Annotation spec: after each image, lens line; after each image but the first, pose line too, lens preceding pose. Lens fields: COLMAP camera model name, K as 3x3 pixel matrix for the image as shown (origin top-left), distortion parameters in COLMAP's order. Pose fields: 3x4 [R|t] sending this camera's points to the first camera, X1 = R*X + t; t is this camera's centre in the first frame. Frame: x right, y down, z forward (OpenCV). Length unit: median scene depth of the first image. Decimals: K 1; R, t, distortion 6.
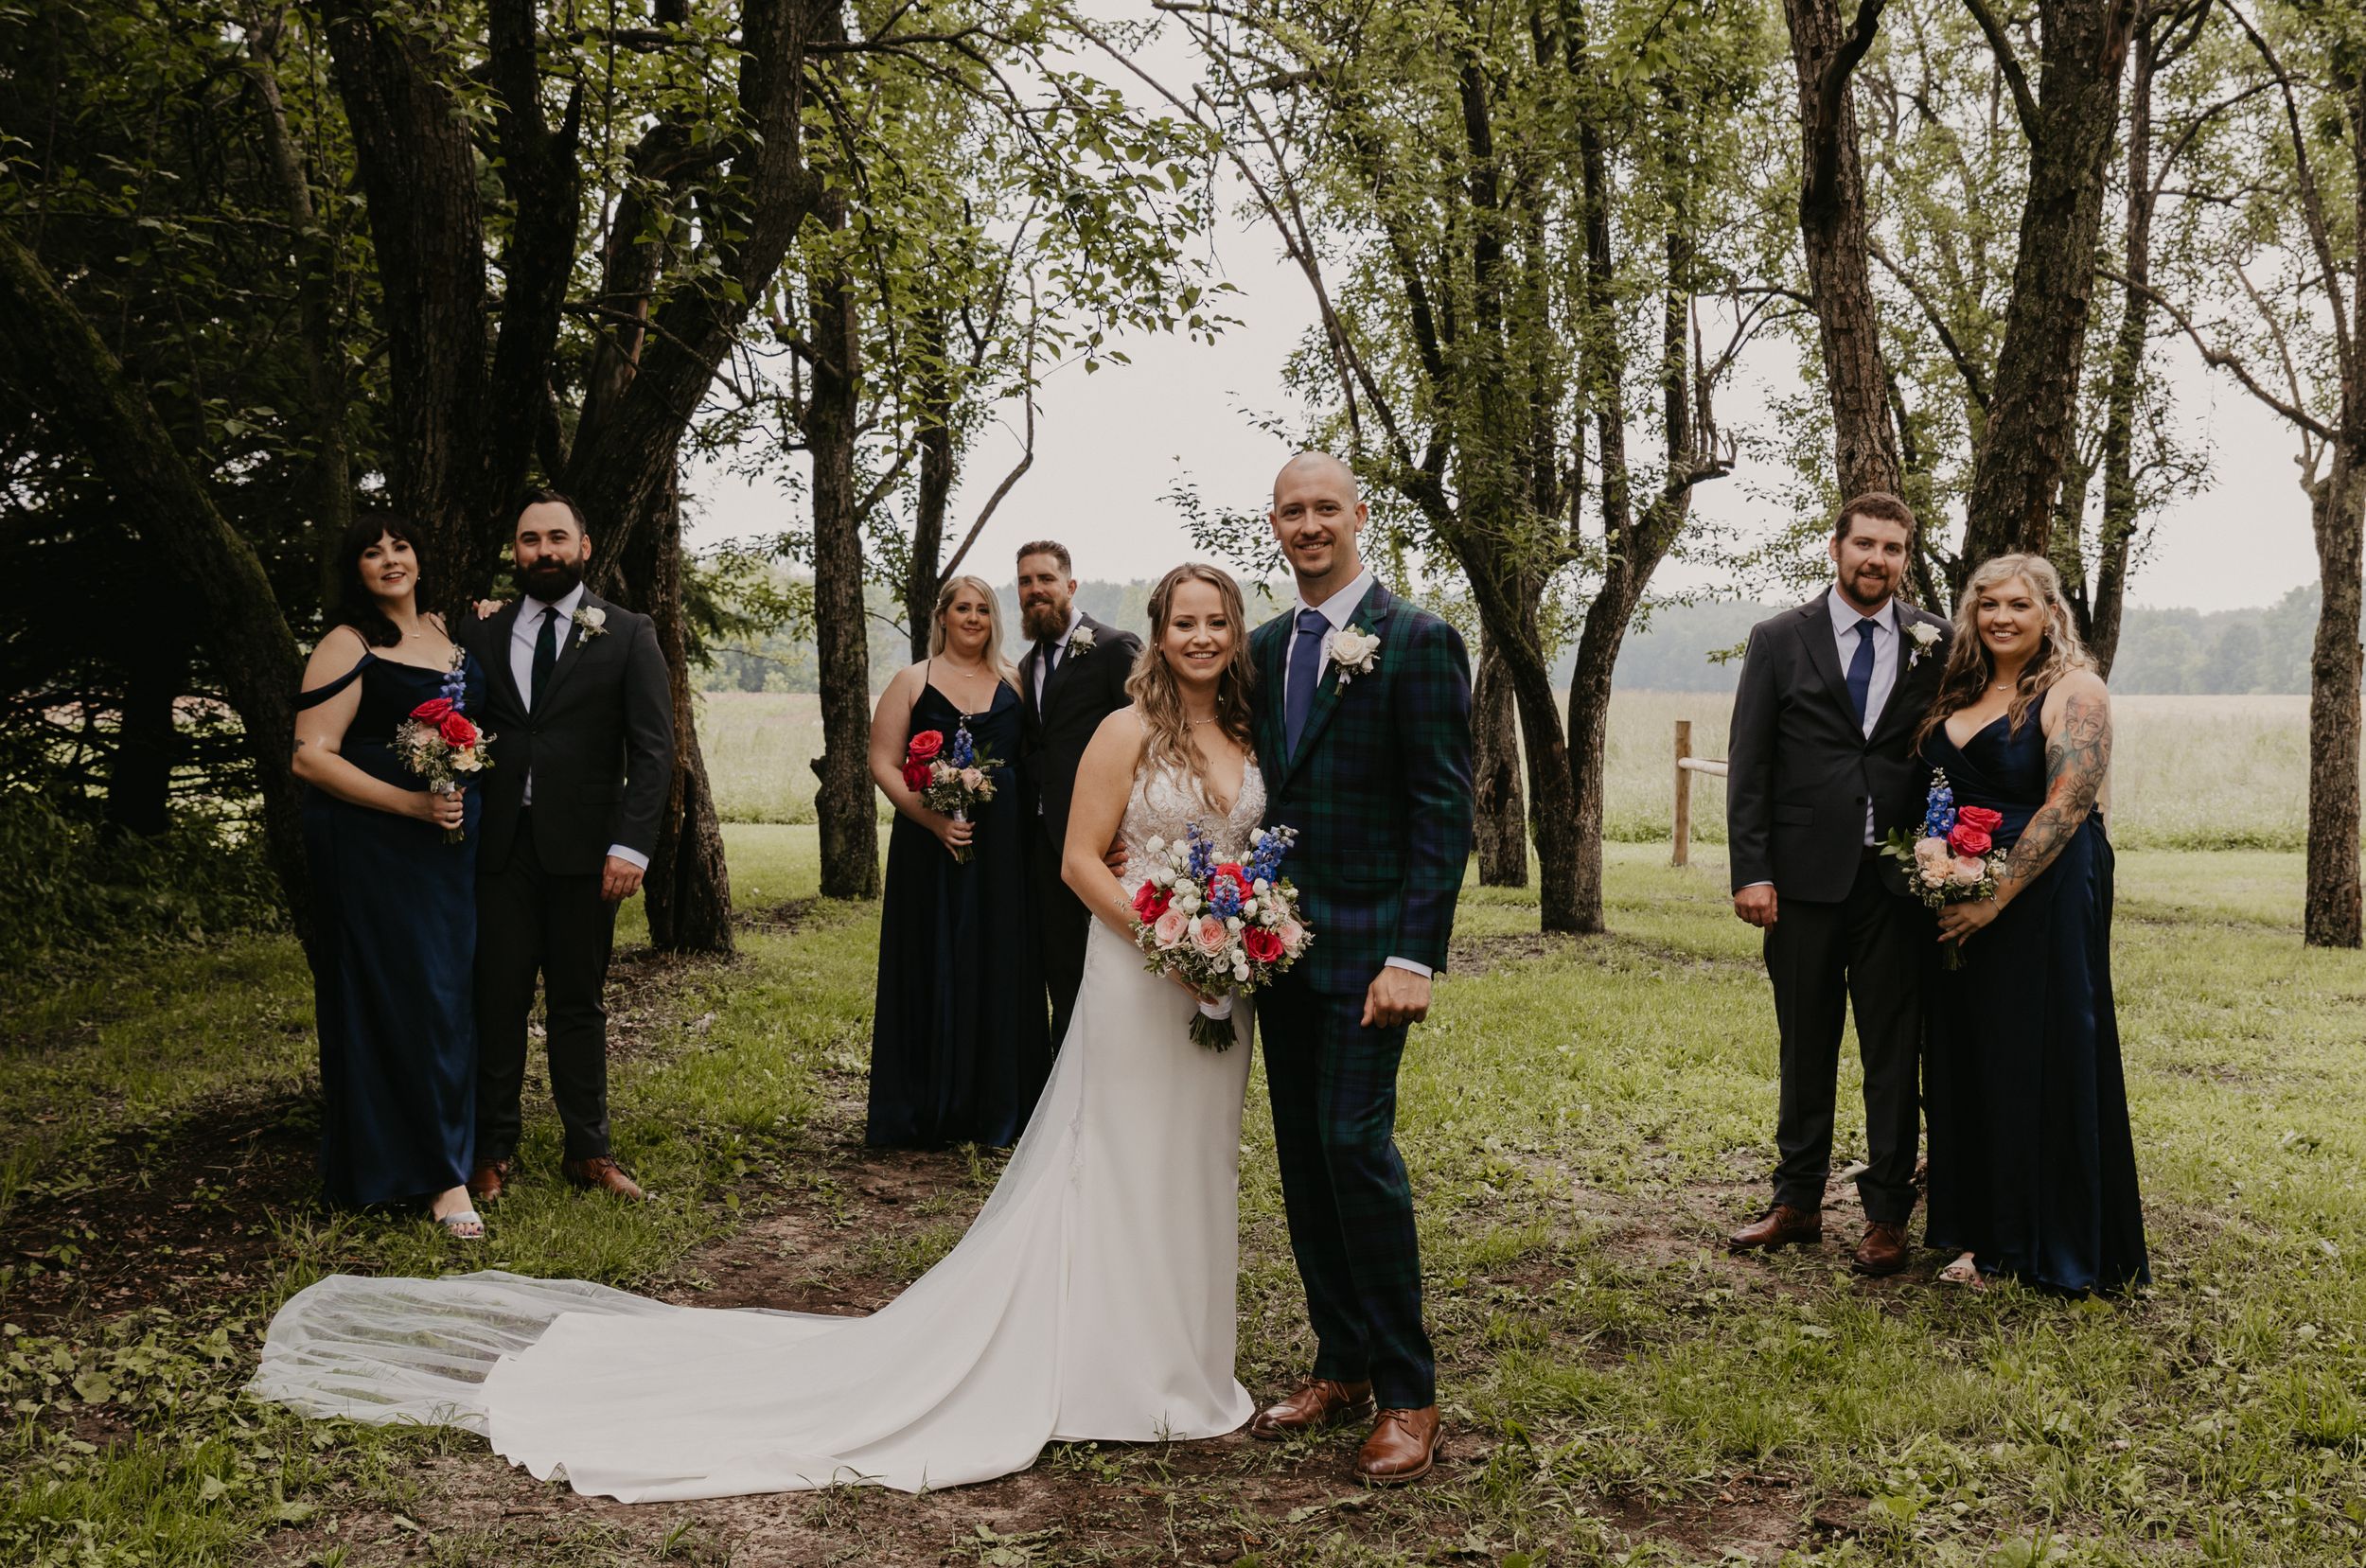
lens RADIAL K [[2727.8, 0, 1183.0], [0, 2727.8, 784.0], [0, 0, 1]] dist [-0.001771, -0.022158]
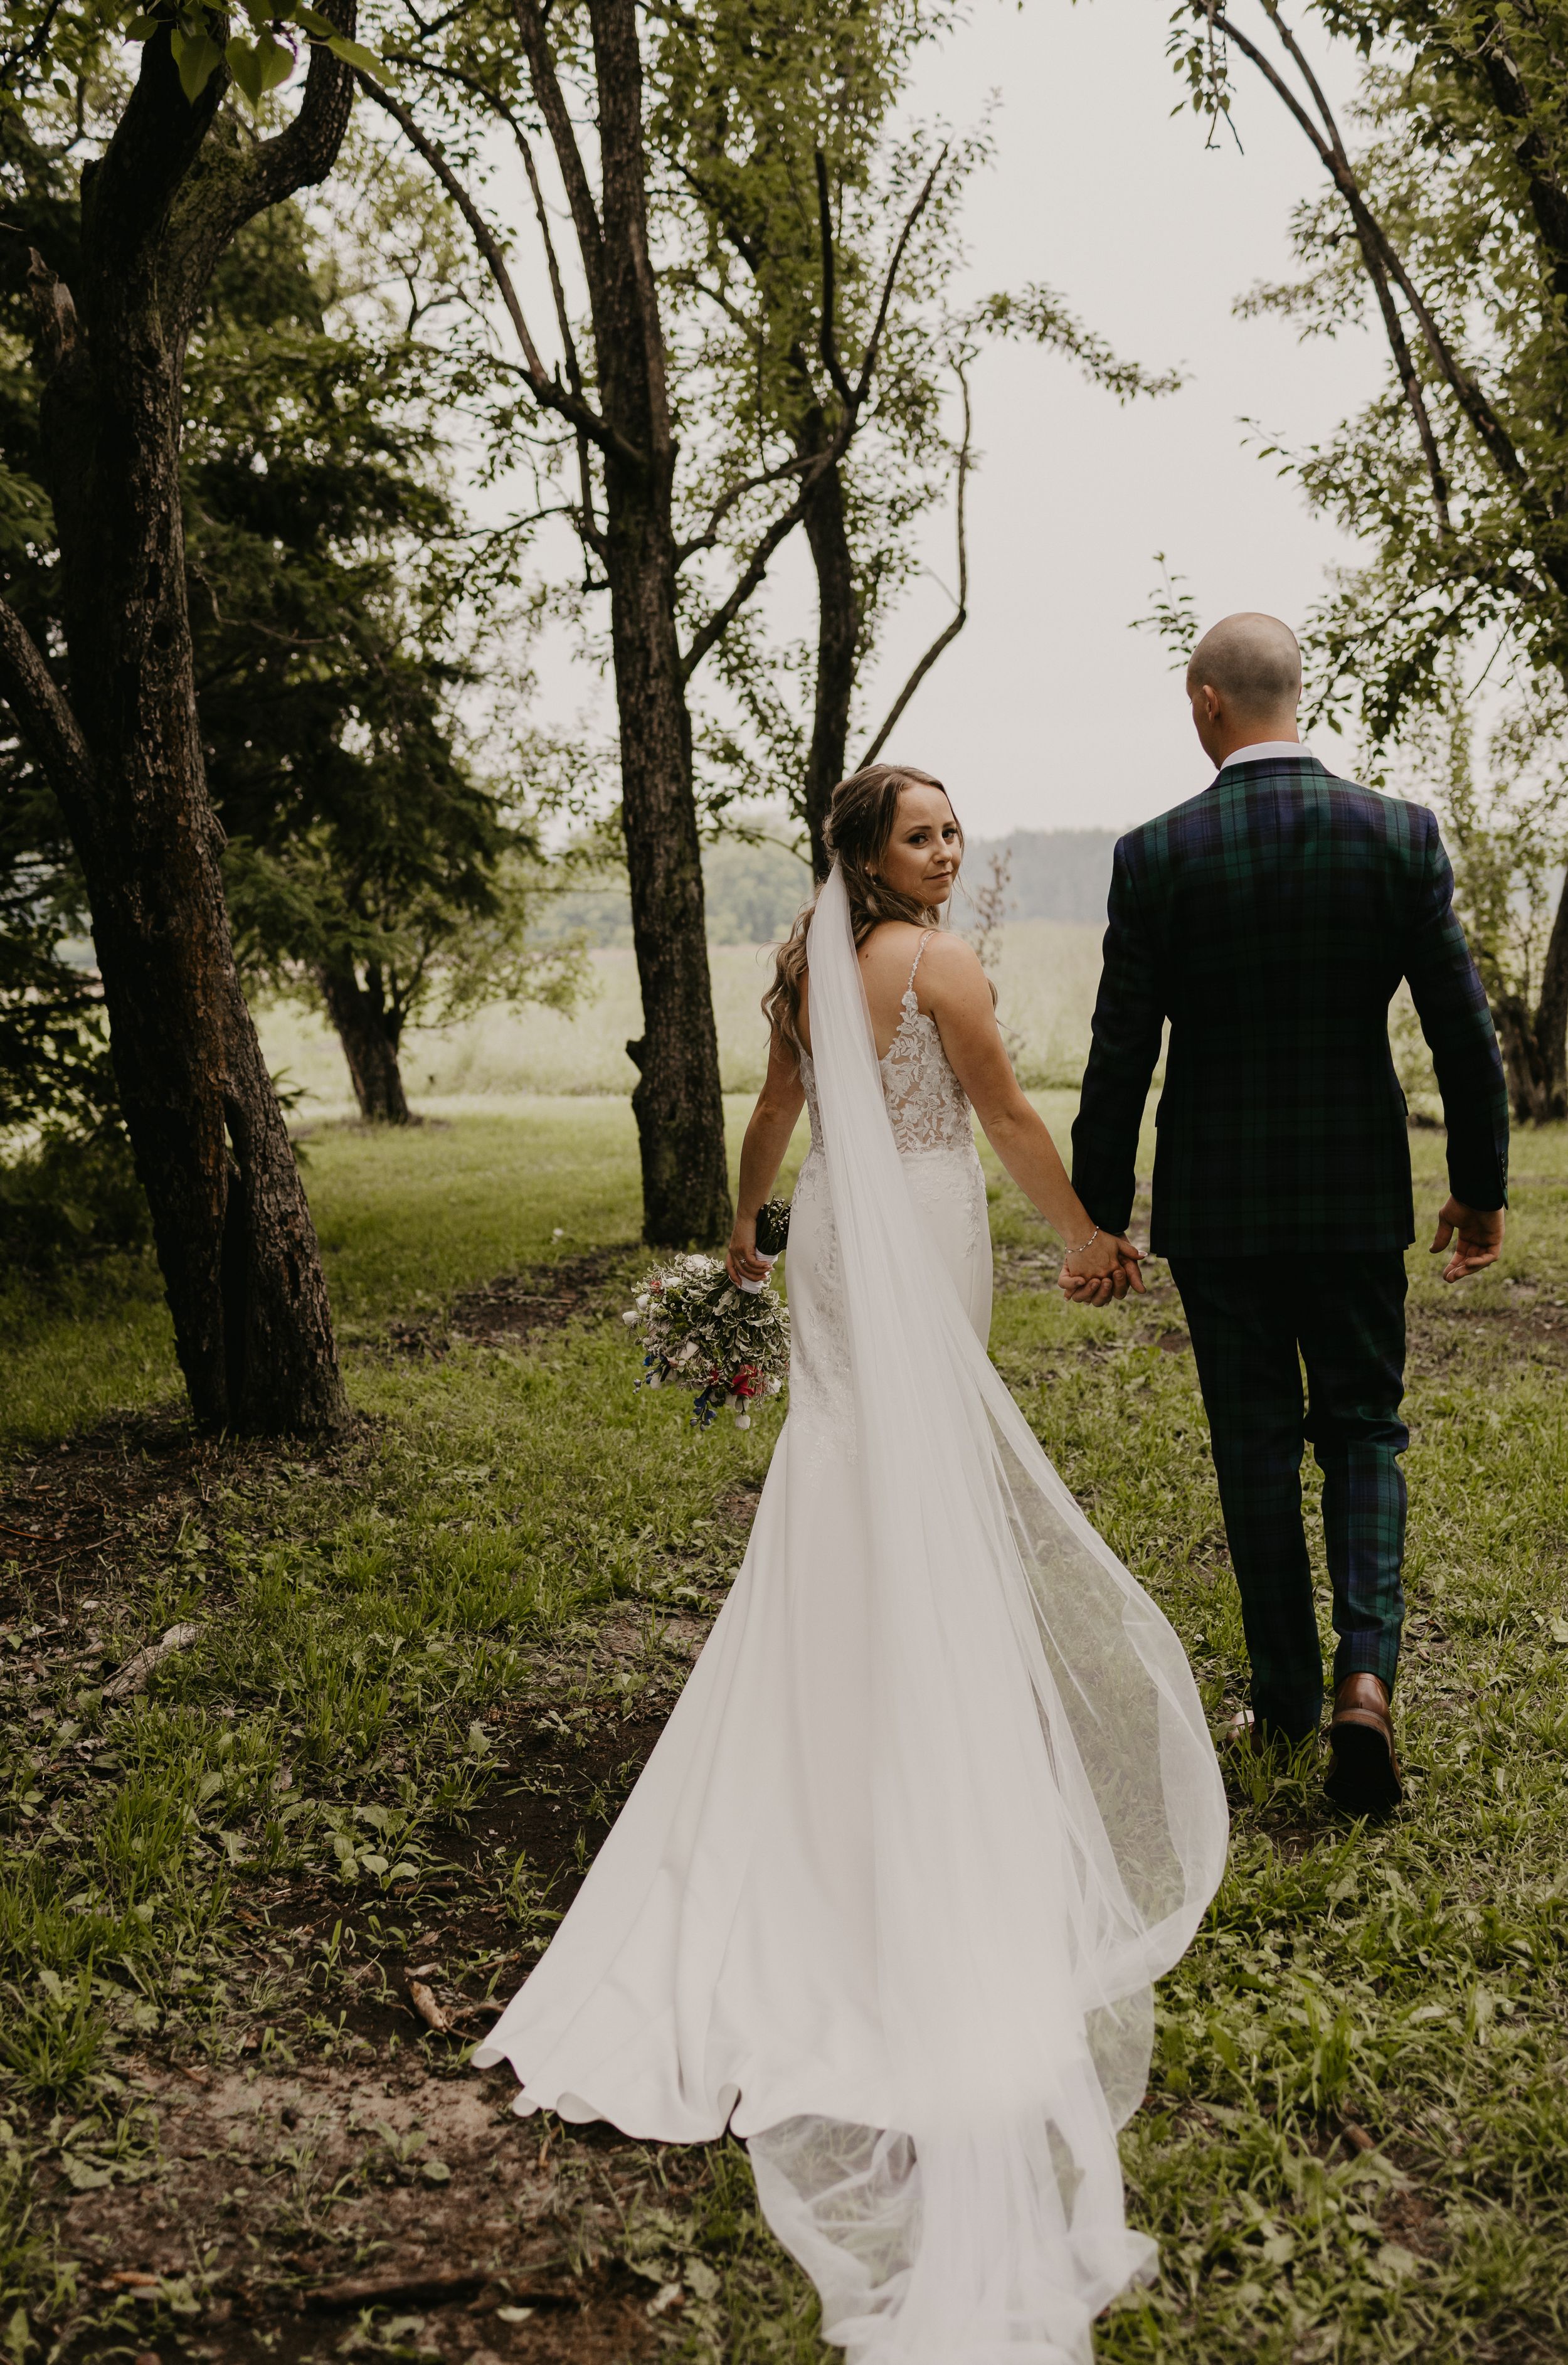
lens RADIAL K [[2308.5, 0, 784.0], [0, 2308.5, 1182.5], [0, 0, 1]] dist [-0.159545, 0.993576]
pose [[0.985321, -0.015452, -0.170010, -0.000223], [0.027571, 0.997225, 0.069160, -0.012199], [0.168470, -0.072832, 0.983012, 0.432583]]
